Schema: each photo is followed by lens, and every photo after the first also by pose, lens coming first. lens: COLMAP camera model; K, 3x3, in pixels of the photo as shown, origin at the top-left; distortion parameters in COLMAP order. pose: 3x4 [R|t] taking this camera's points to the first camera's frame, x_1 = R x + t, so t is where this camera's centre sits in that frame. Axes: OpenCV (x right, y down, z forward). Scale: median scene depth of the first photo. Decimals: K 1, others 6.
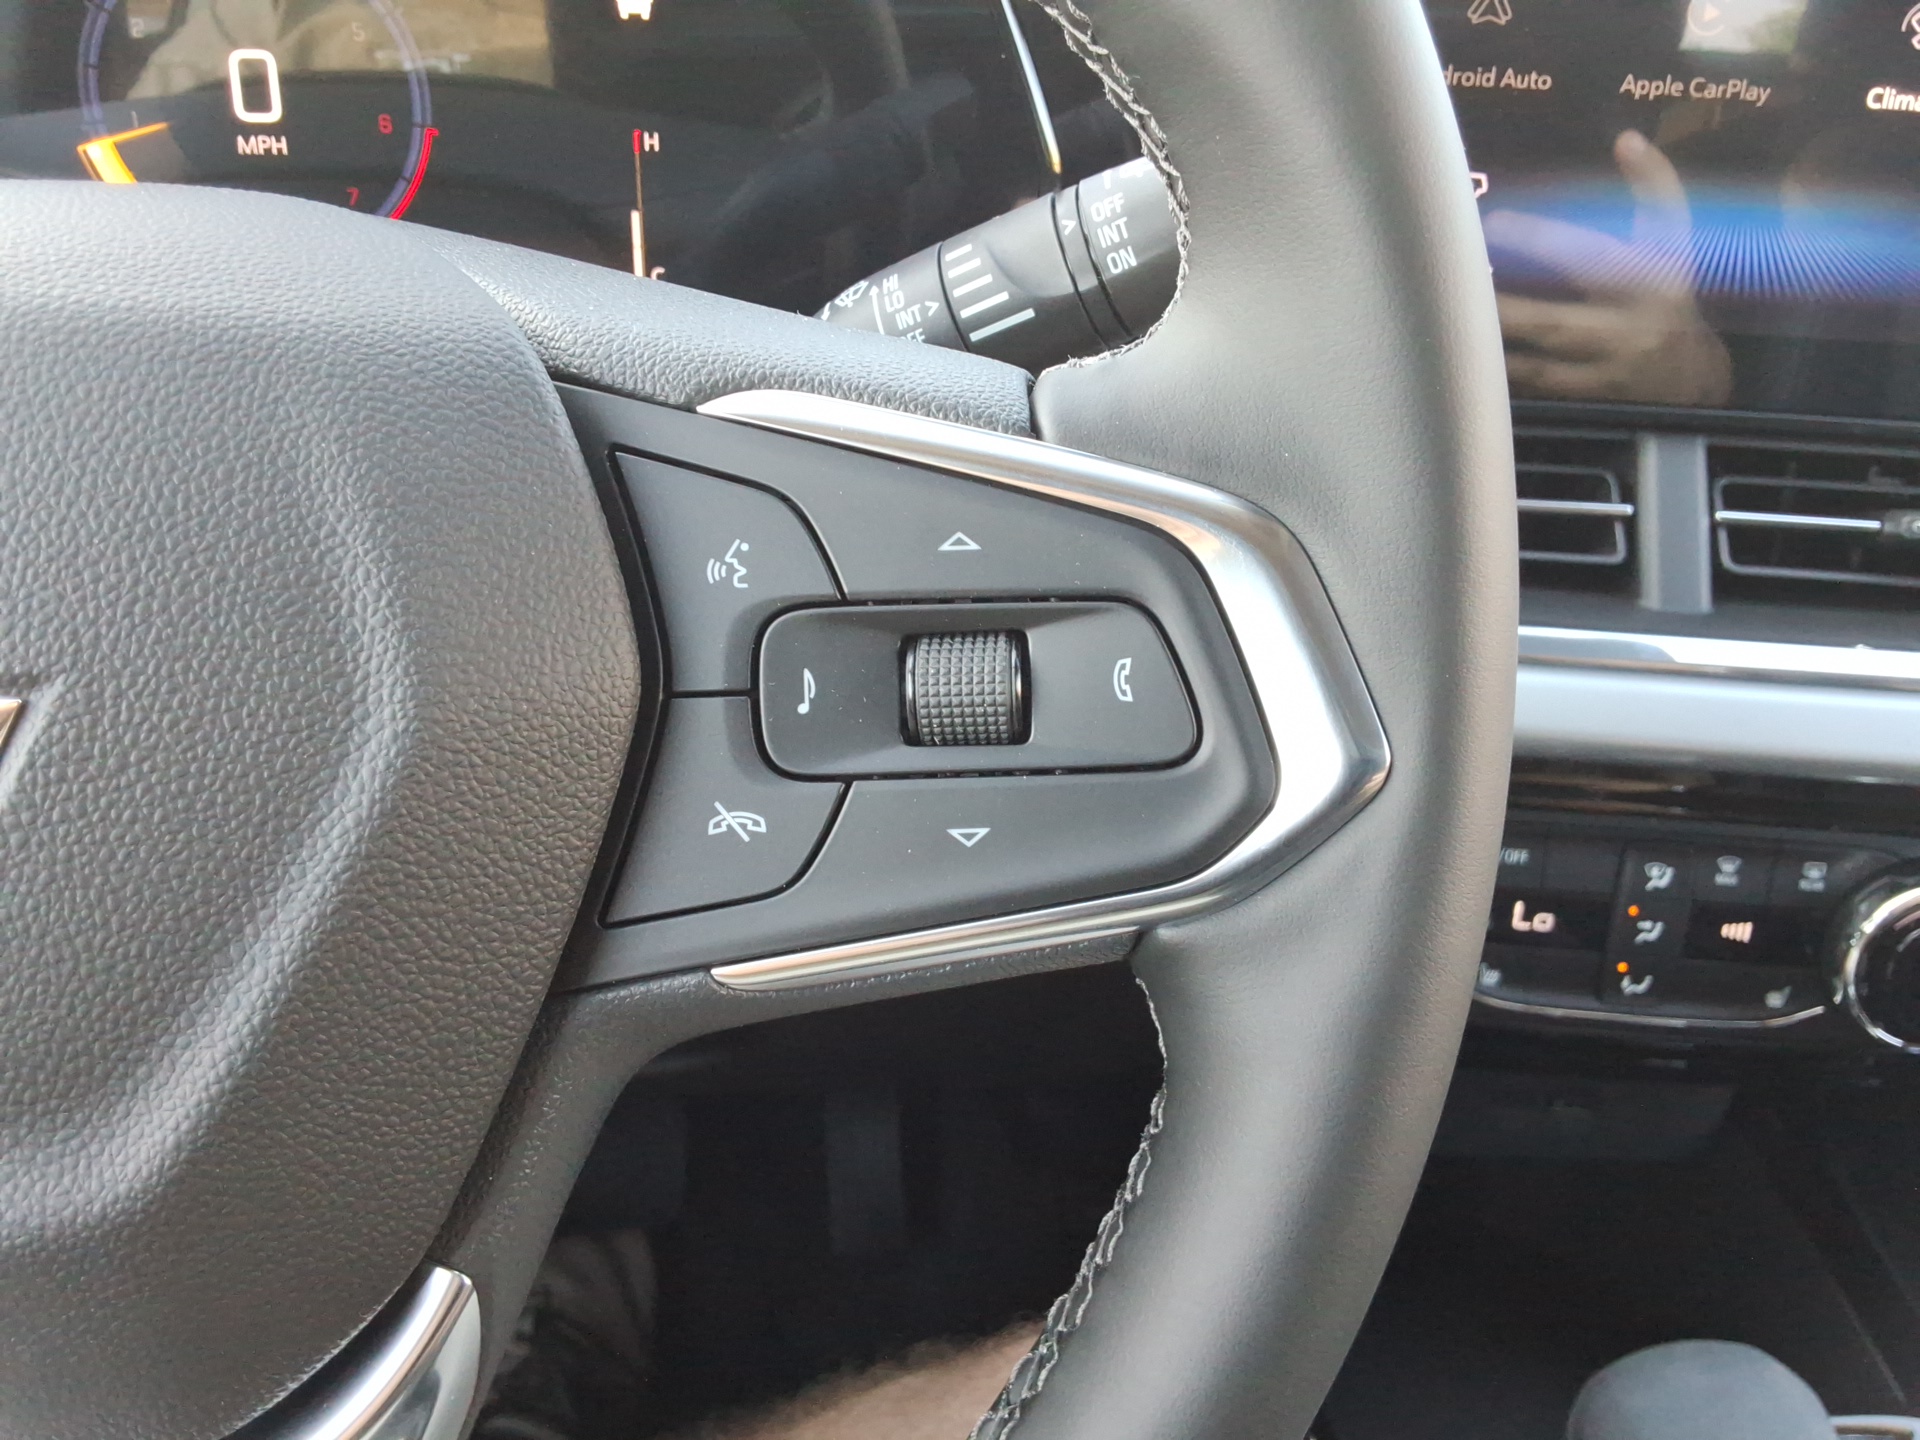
lens RADIAL K [[1604.6, 0, 967.6], [0, 1604.6, 717.4], [0, 0, 1]] dist [0.129911, -0.223368]
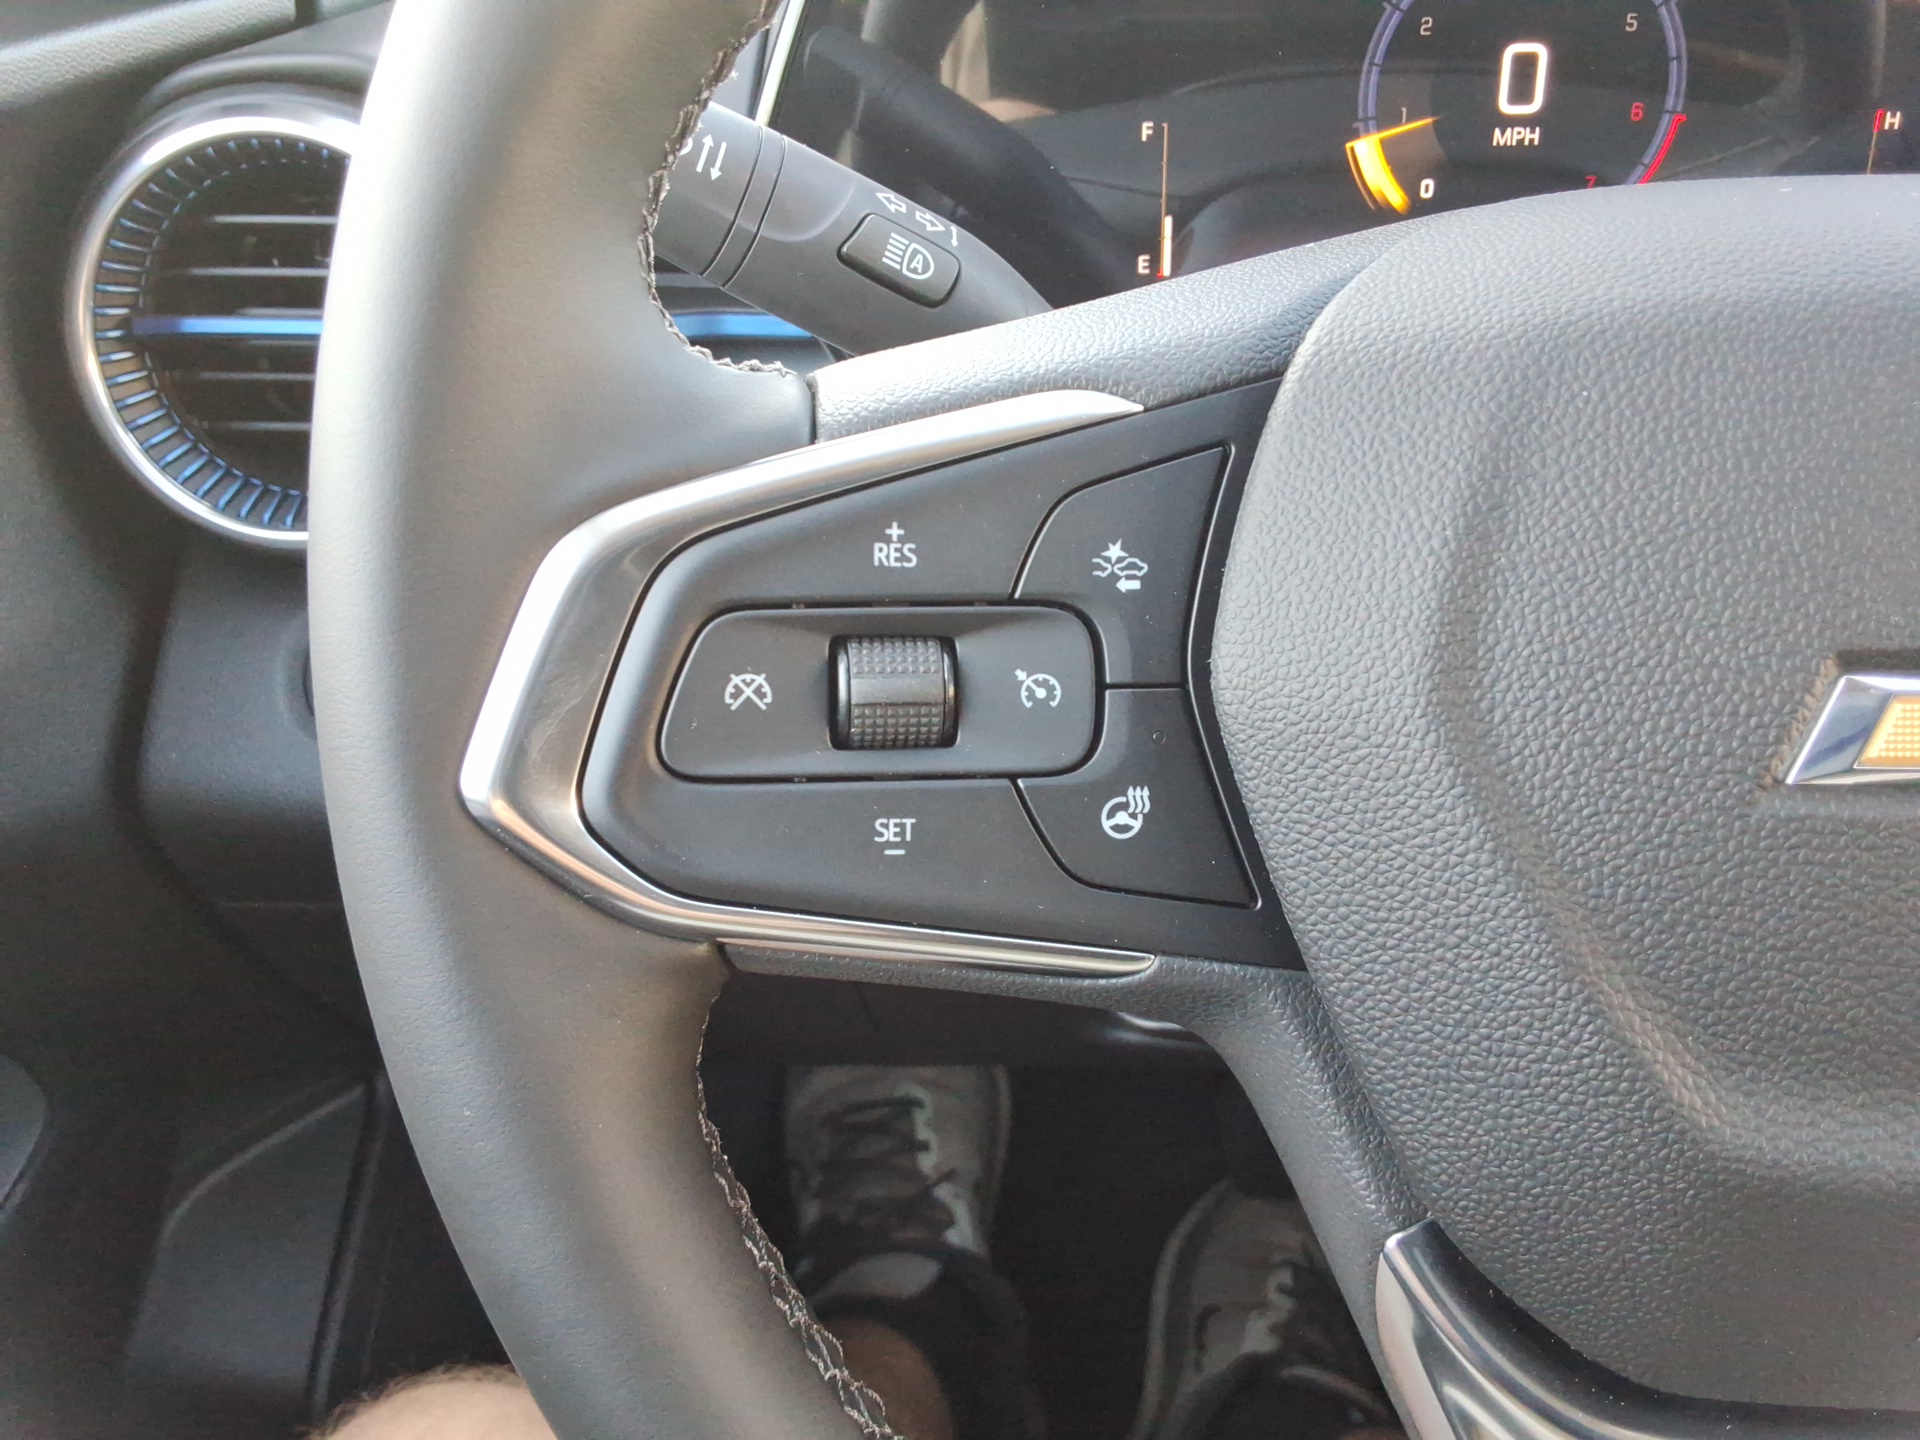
lens RADIAL K [[1604.6, 0, 967.6], [0, 1604.6, 717.4], [0, 0, 1]] dist [0.129911, -0.223368]
pose [[0.969552, 0.050647, -0.239590, -0.511531], [-0.047384, 0.998689, 0.019364, 0.016611], [0.240256, -0.007422, 0.970681, -0.099796]]
